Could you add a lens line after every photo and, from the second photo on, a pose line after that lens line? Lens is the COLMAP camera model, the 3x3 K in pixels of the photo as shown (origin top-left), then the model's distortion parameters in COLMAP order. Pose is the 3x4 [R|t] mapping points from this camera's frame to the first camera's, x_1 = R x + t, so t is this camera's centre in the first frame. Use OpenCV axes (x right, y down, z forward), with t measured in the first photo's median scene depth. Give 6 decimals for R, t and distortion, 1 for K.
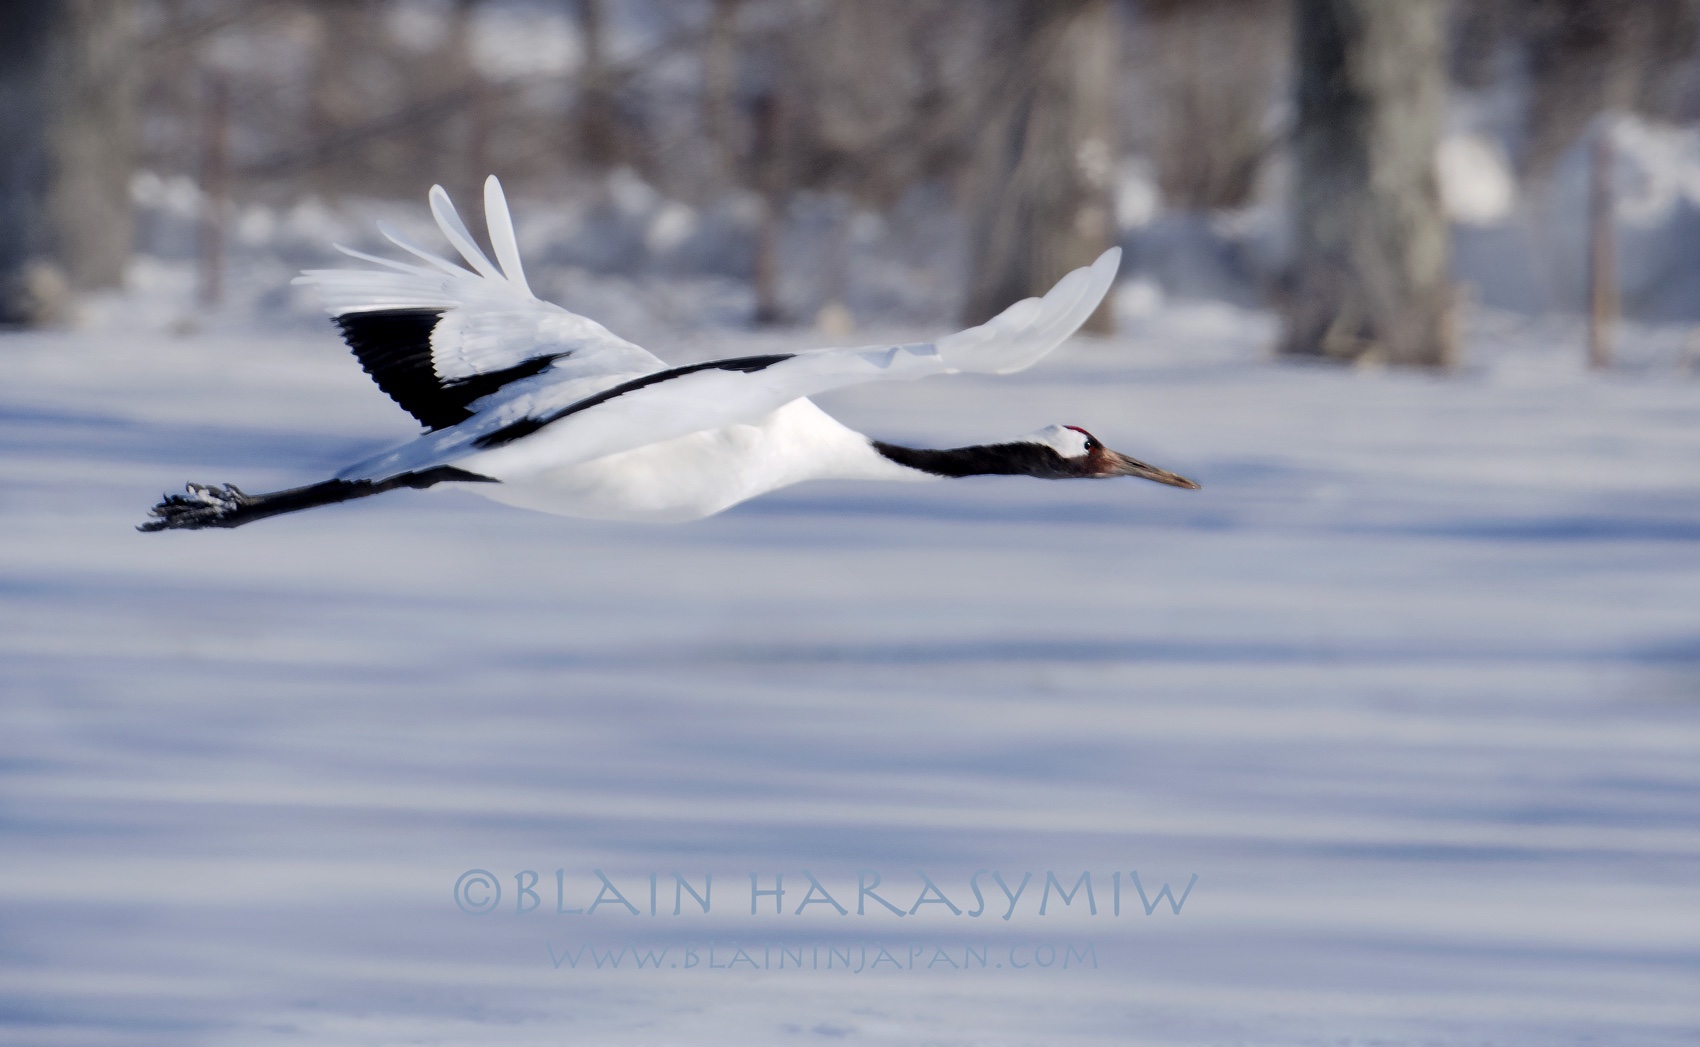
lens RADIAL K [[686.1, 0, 849.7], [0, 686.1, 519.9], [0, 0, 1]] dist [-0.004611, -0.000375]
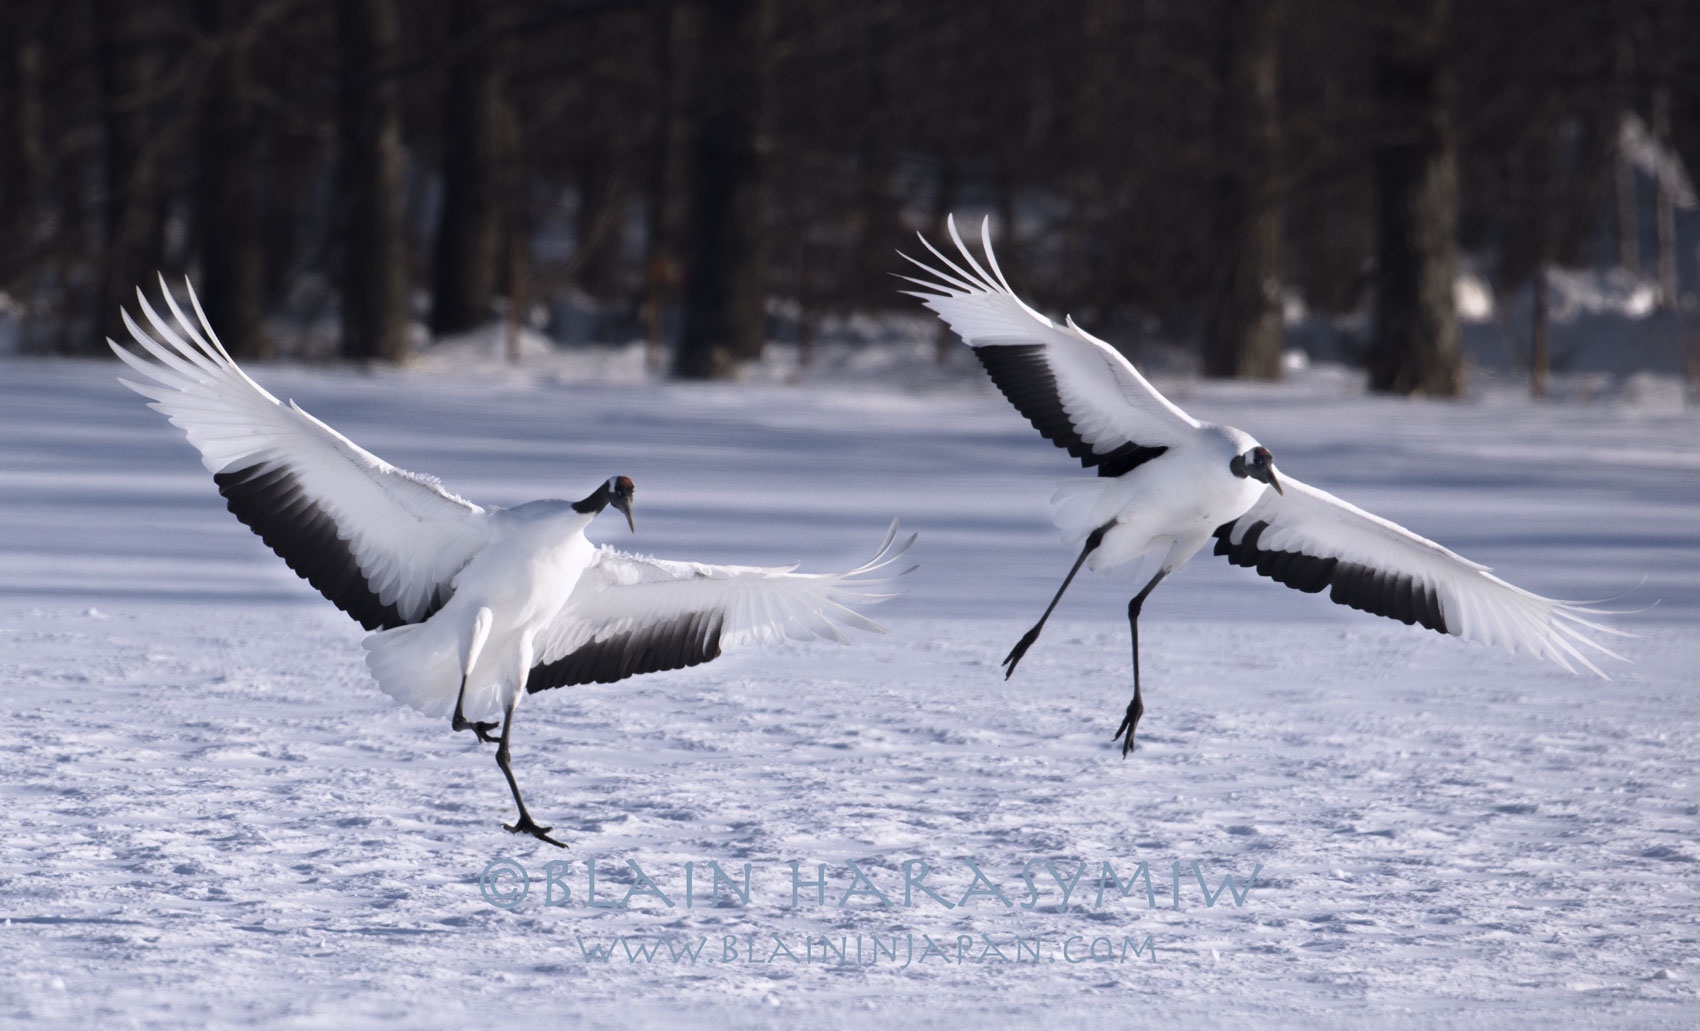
lens RADIAL K [[787.7, 0, 849.8], [0, 787.7, 514.3], [0, 0, 1]] dist [0.001236, 0.000422]
pose [[0.999984, -0.002631, -0.005005, -0.806197], [0.002753, 0.999699, 0.024364, 0.043659], [0.004940, -0.024378, 0.999691, -1.211275]]
